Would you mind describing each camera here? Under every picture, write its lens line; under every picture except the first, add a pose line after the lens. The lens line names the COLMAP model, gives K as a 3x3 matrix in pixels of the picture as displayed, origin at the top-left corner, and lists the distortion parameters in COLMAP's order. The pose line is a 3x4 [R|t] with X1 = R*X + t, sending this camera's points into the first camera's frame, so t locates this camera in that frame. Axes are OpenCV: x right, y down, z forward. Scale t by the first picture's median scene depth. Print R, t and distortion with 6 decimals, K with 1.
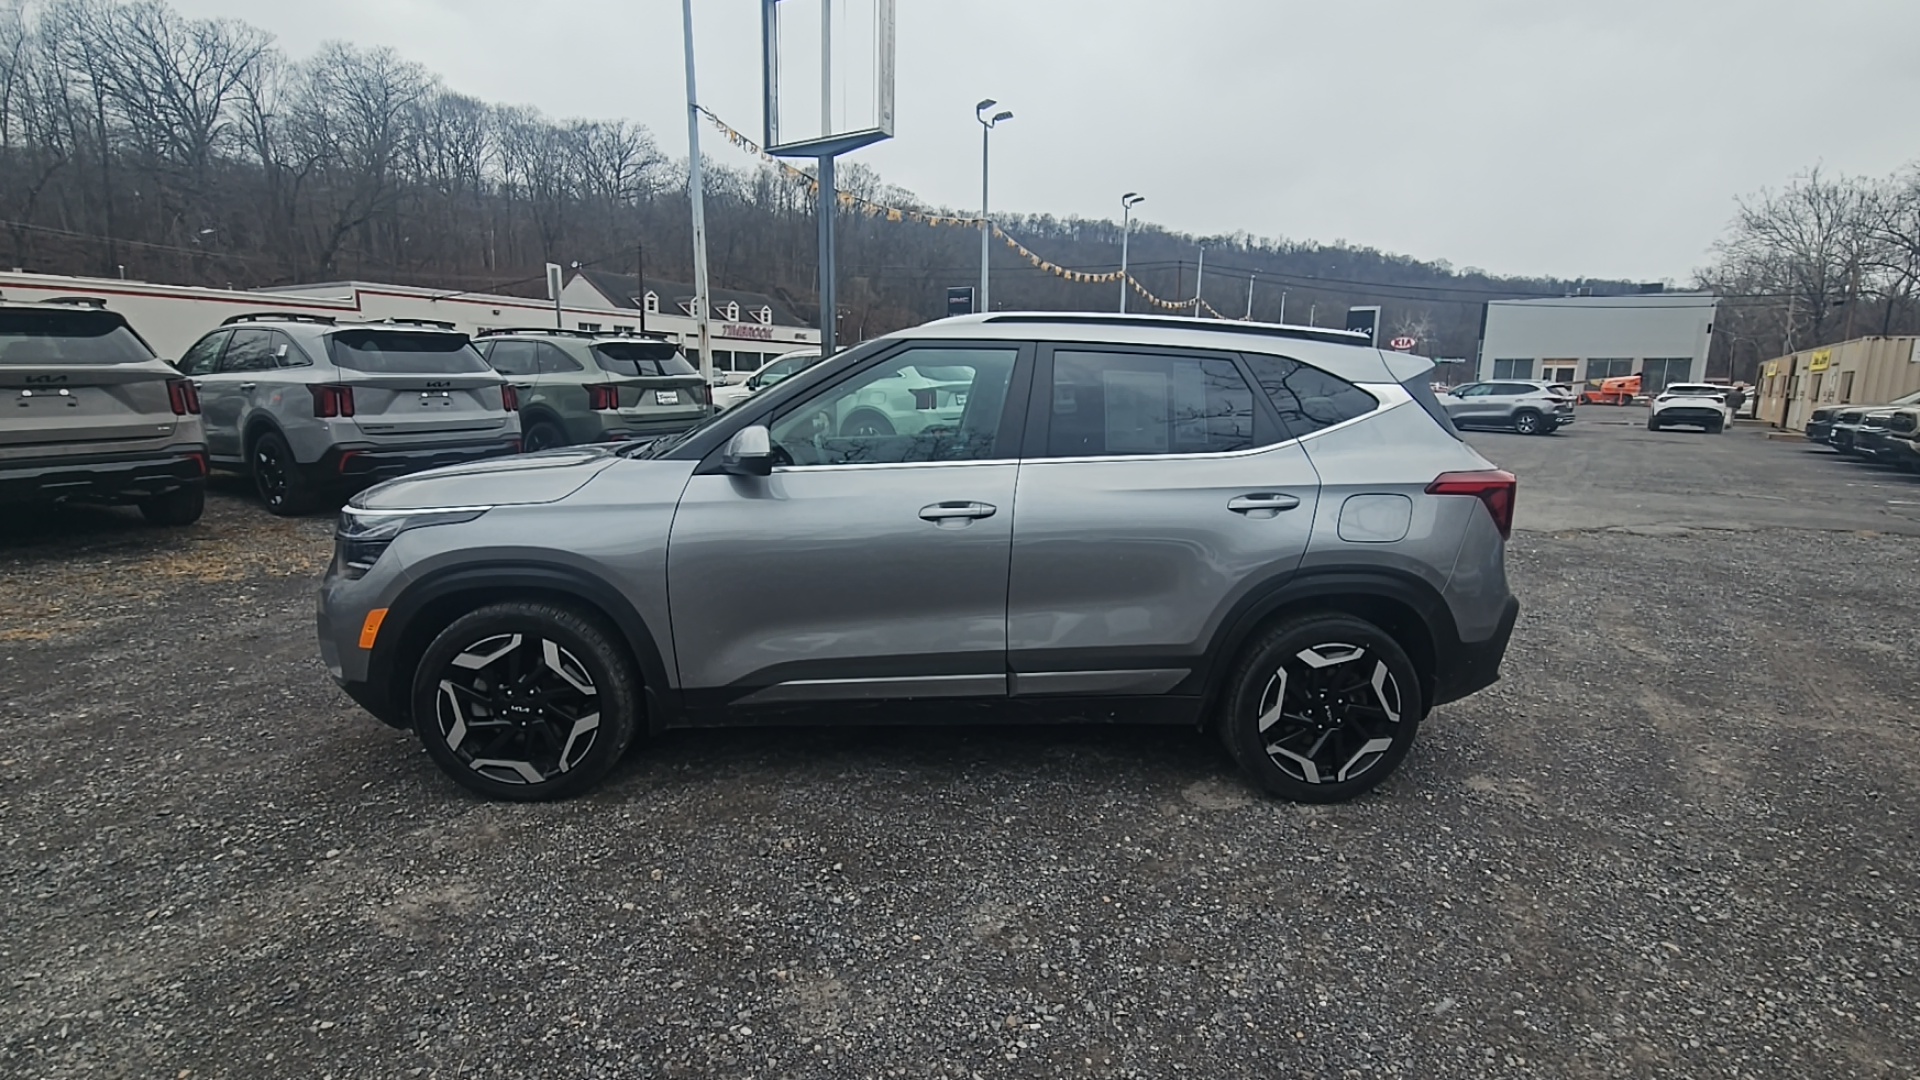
lens RADIAL K [[861.1, 0, 958.4], [0, 861.1, 530.5], [0, 0, 1]] dist [0.022721, -0.014646]
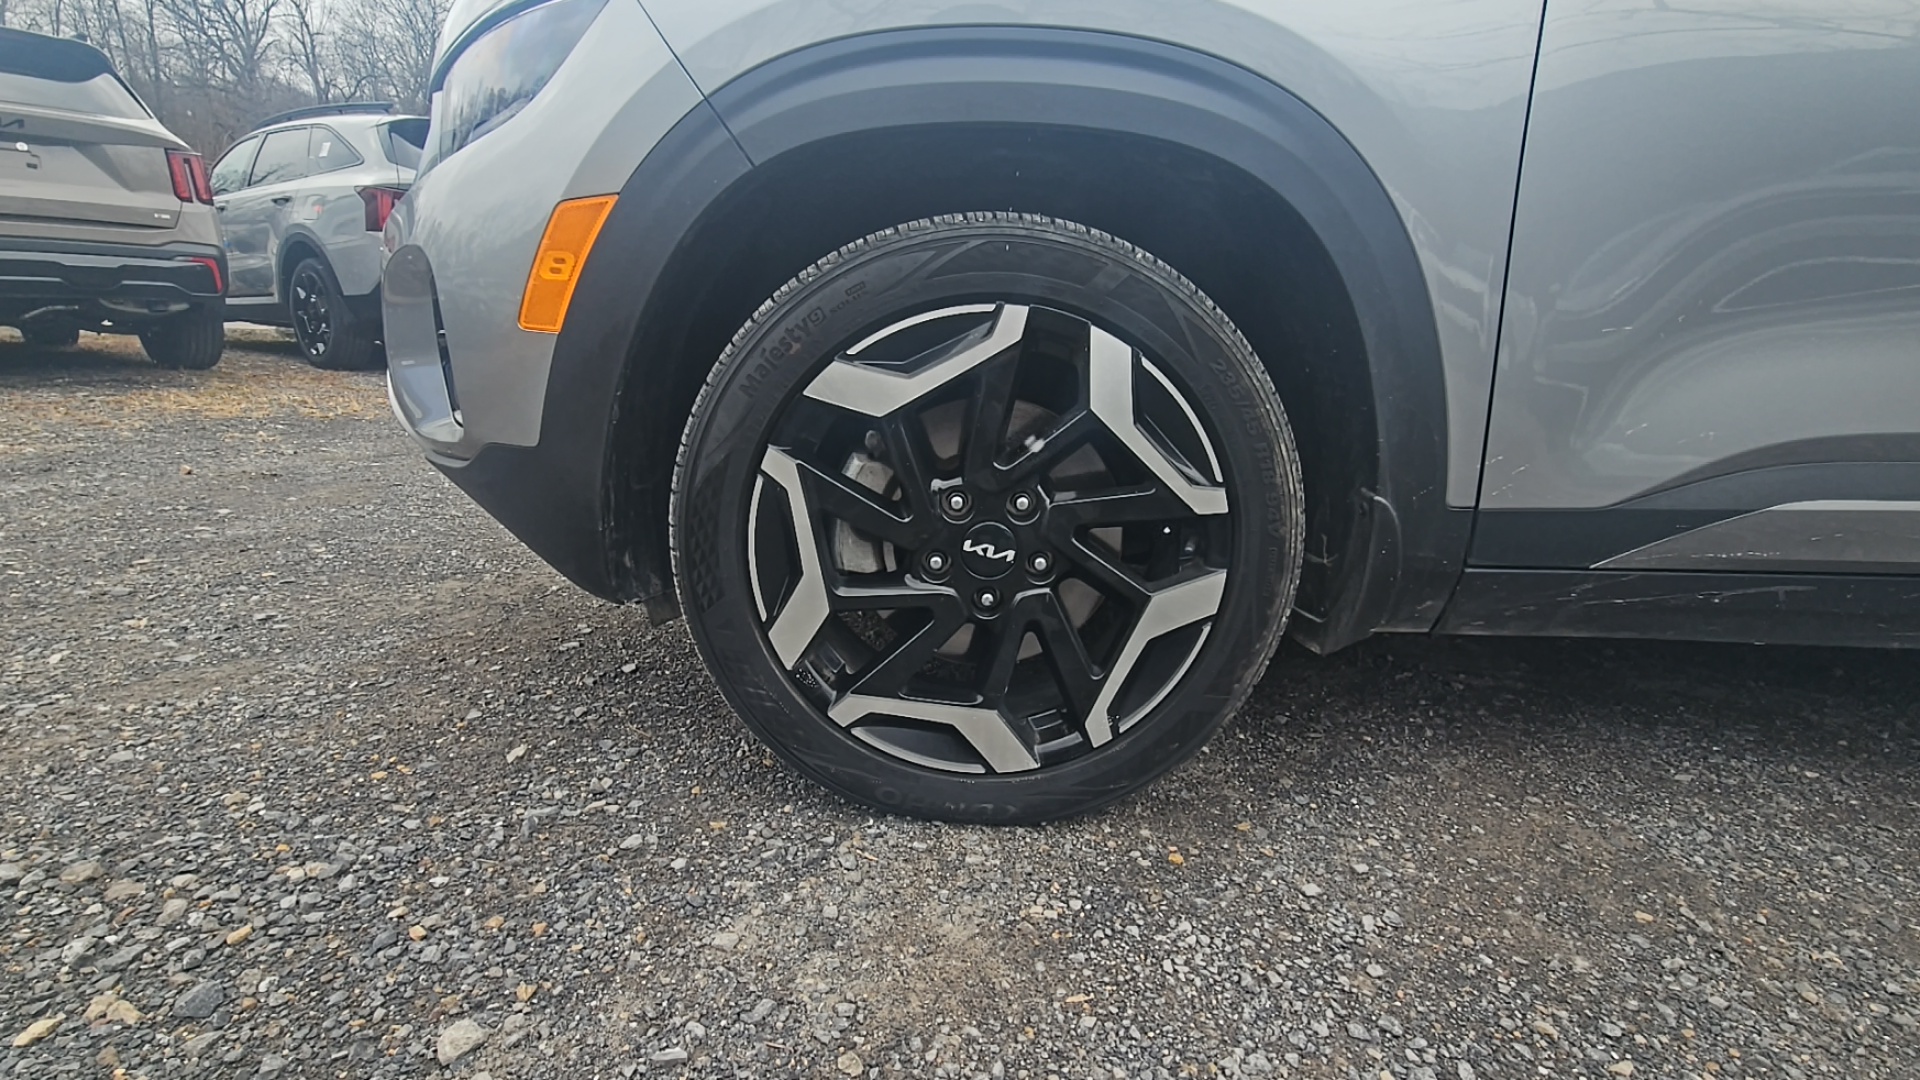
lens RADIAL K [[861.1, 0, 958.4], [0, 861.1, 530.5], [0, 0, 1]] dist [0.022721, -0.014646]
pose [[0.998678, 0.035216, -0.037457, -0.409829], [-0.033104, 0.997906, 0.055575, 0.146275], [0.039336, -0.054261, 0.997752, 0.546089]]
